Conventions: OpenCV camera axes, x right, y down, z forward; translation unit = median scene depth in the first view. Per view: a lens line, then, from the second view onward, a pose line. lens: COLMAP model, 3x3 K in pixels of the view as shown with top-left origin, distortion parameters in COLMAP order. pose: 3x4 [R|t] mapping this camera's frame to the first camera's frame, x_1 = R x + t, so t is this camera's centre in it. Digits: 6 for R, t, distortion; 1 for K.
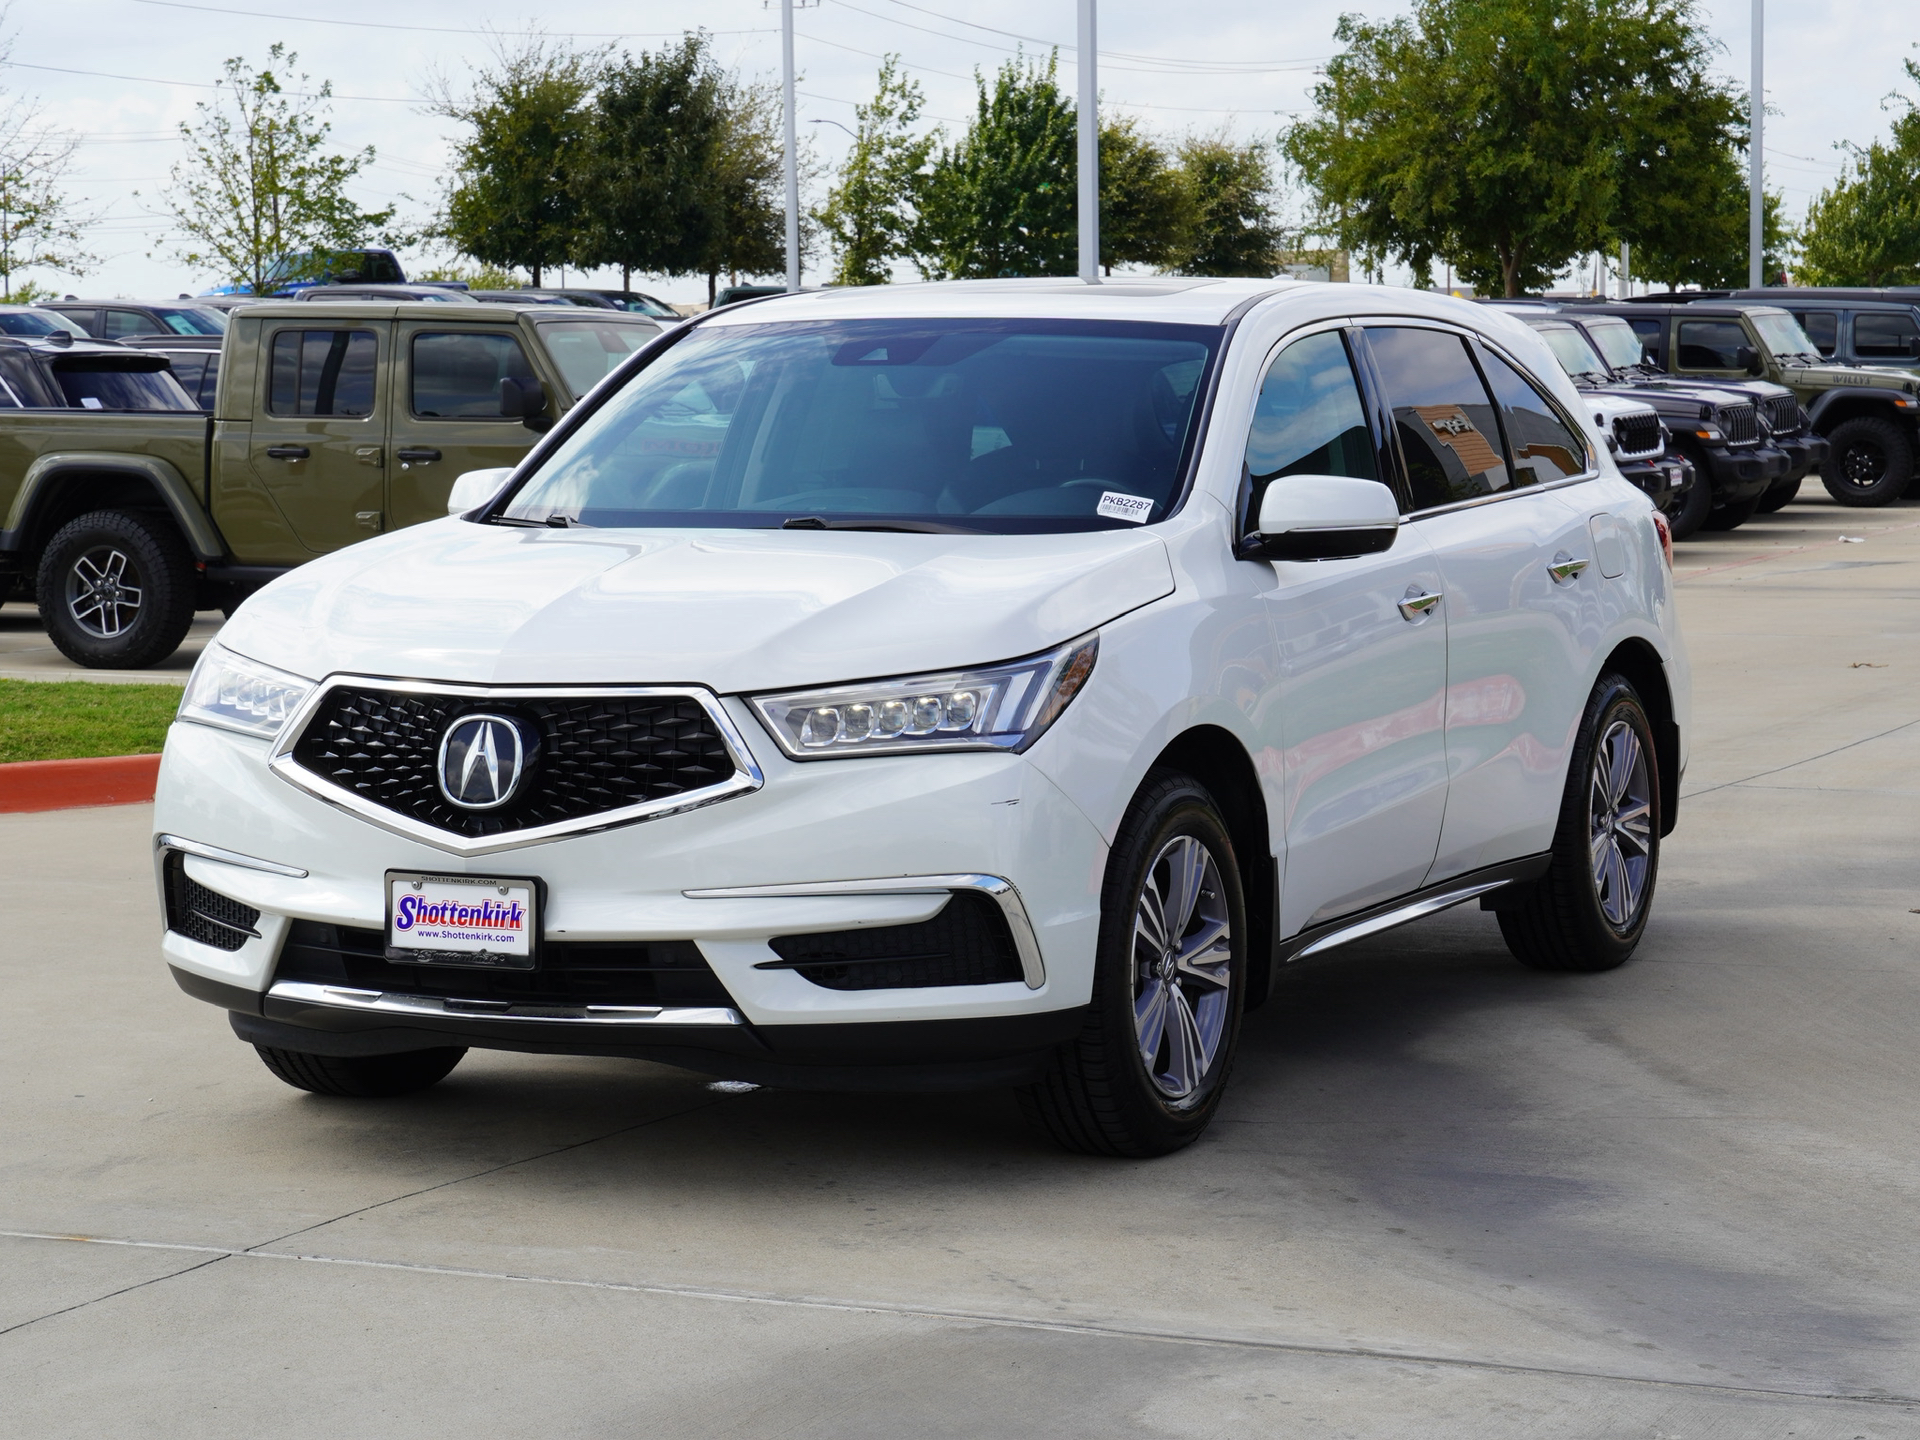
lens RADIAL K [[4917.5, 0, 951.4], [0, 4917.5, 721.1], [0, 0, 1]] dist [0.114842, 0.000000]
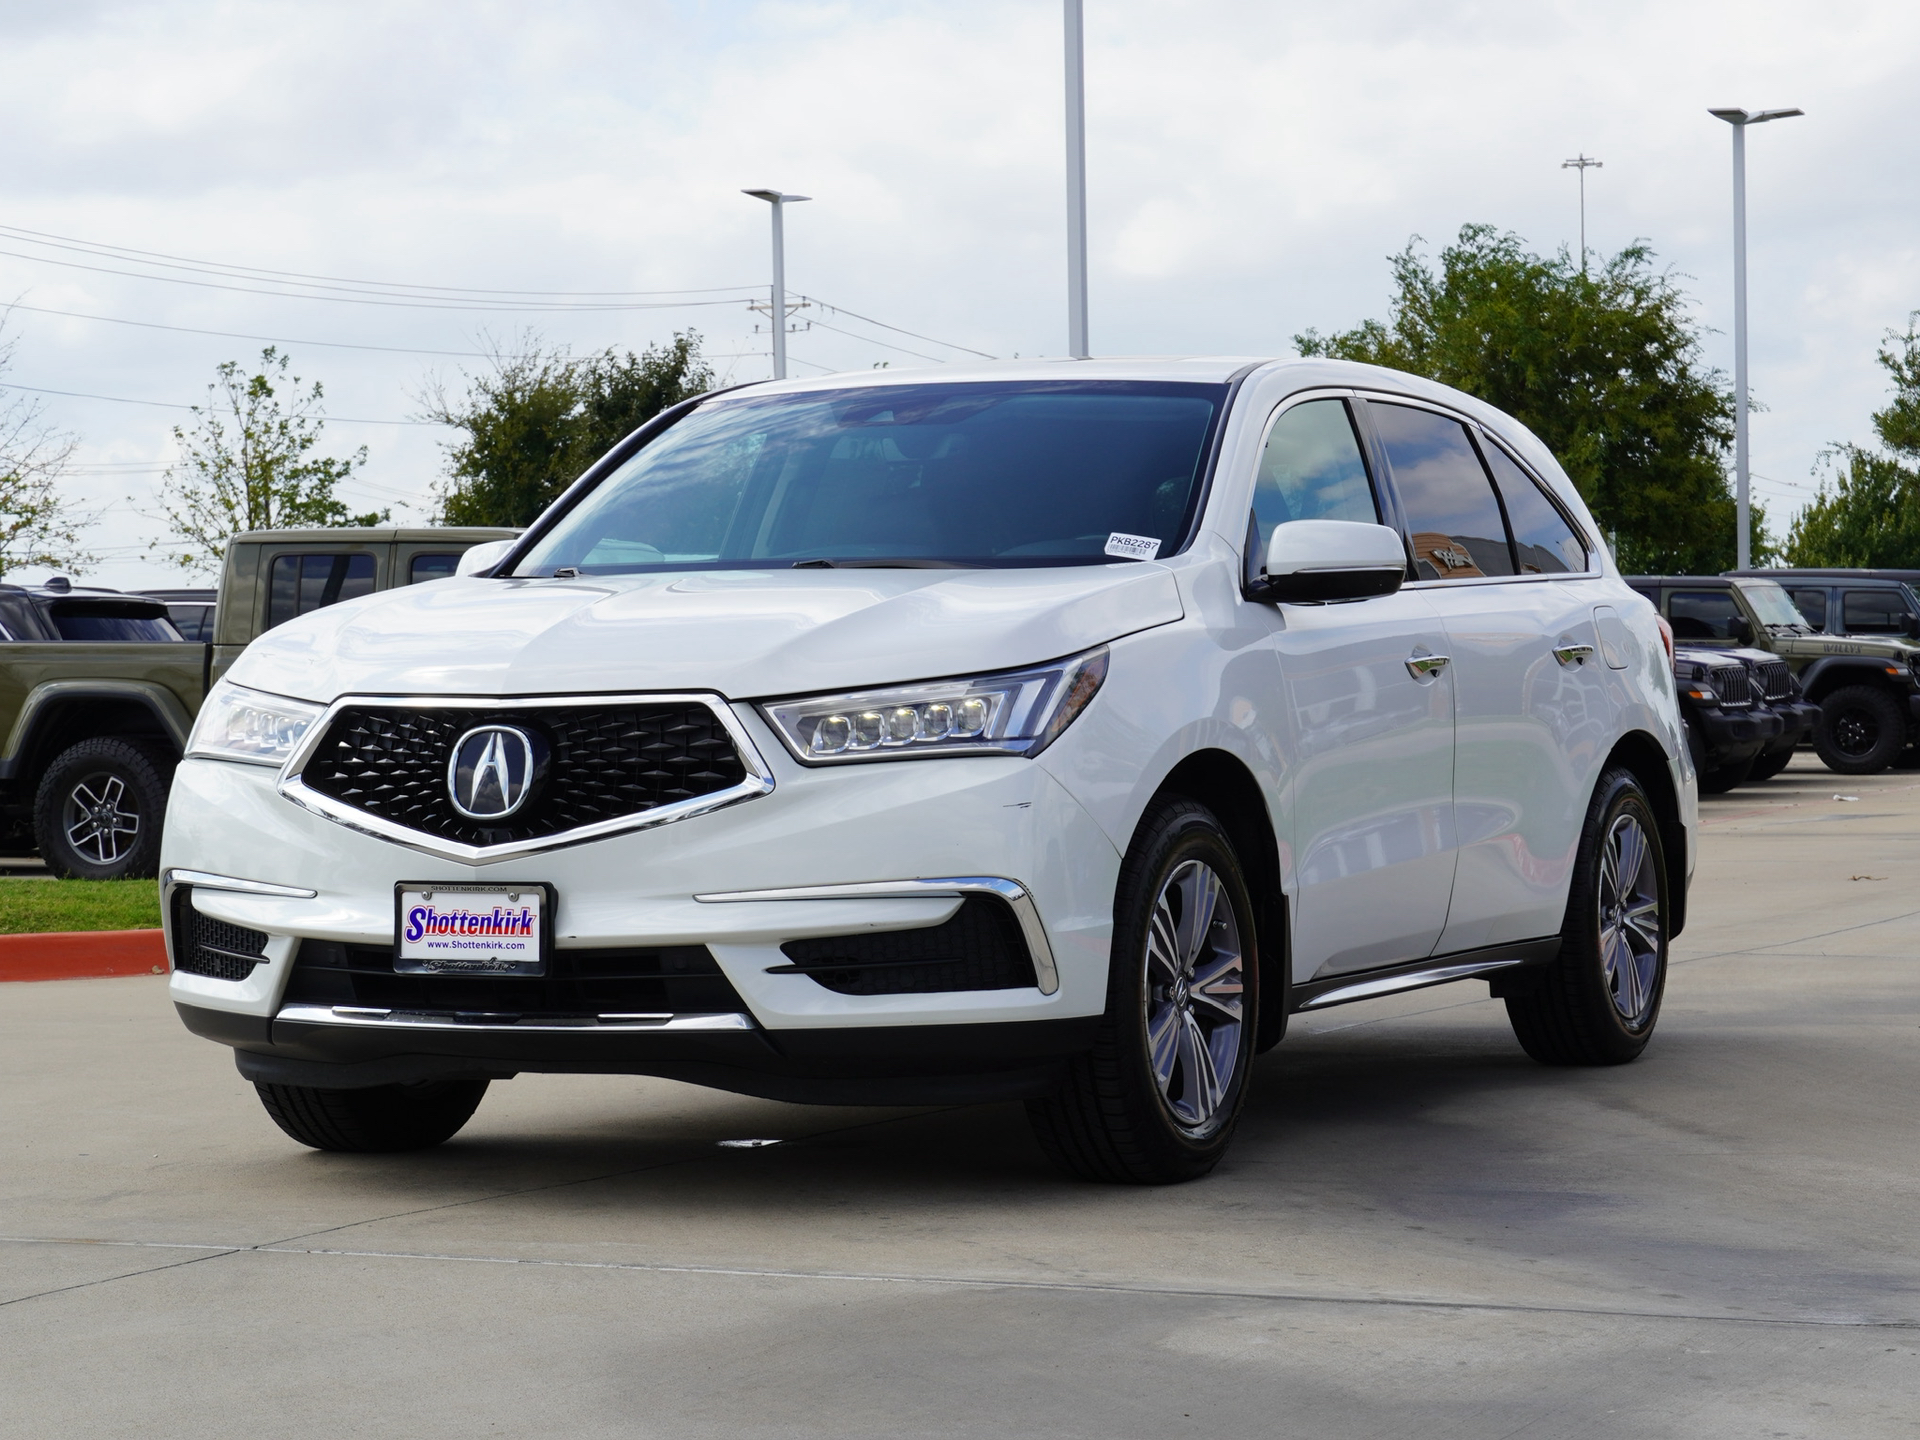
lens RADIAL K [[4917.5, 0, 959.7], [0, 4917.5, 720.8], [0, 0, 1]] dist [0.114842, 0.000000]
pose [[0.999973, -0.006232, 0.004015, -0.004475], [0.006512, 0.997240, -0.073963, 0.070422], [-0.003543, 0.073987, 0.997253, 0.004013]]
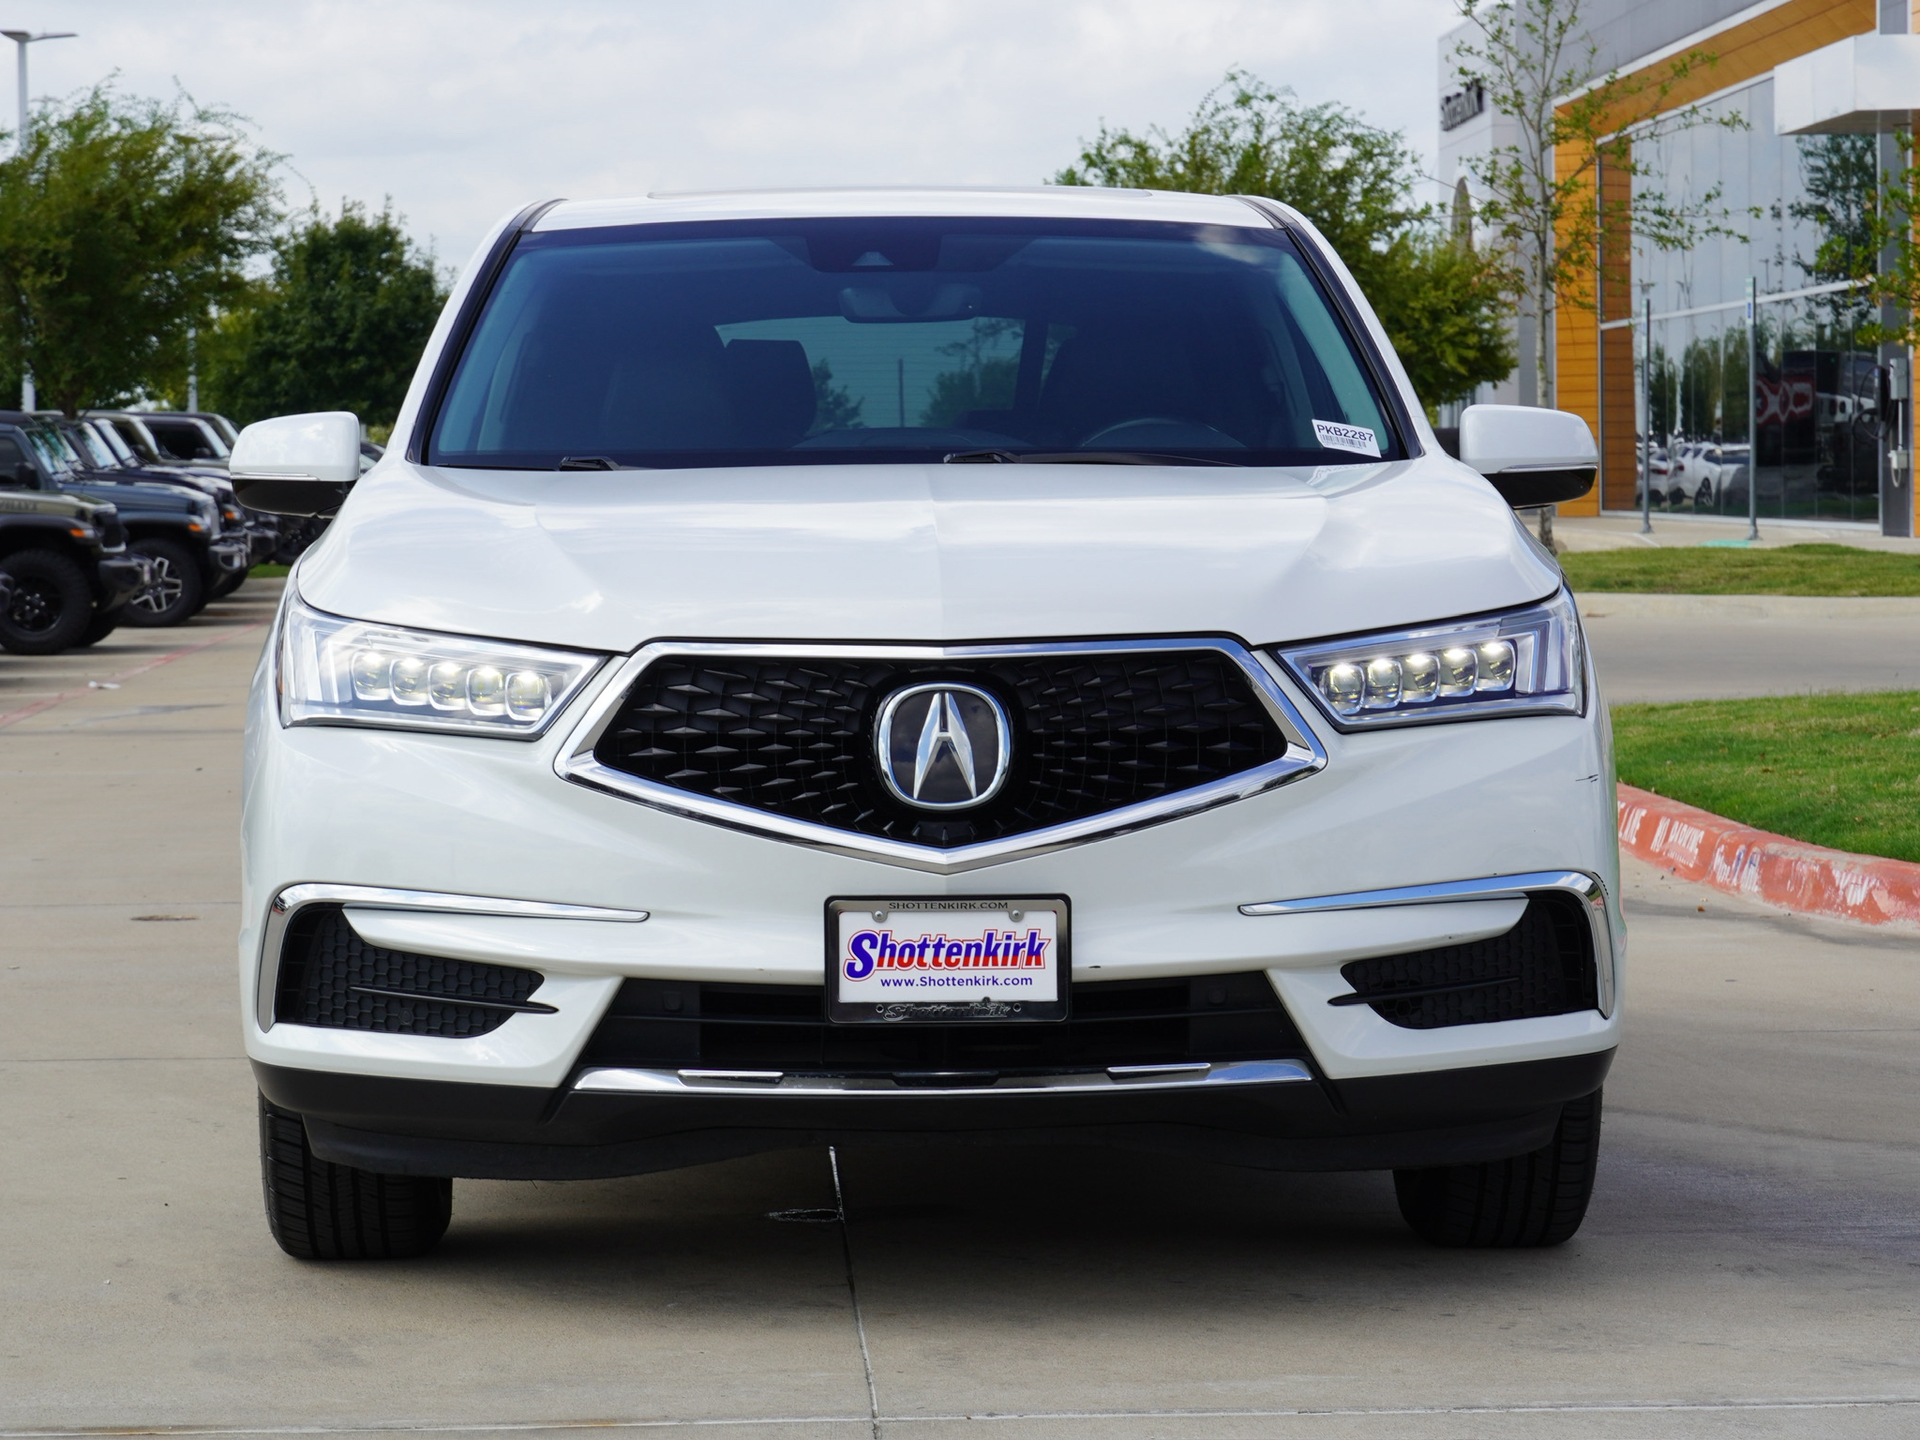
lens RADIAL K [[5686.3, 0, 961.4], [0, 5686.3, 715.5], [0, 0, 1]] dist [-0.166041, 0.000000]
pose [[0.886280, -0.020466, 0.462697, -0.473804], [0.041859, 0.998474, -0.036016, 0.033534], [-0.461254, 0.051288, 0.885784, 0.239661]]
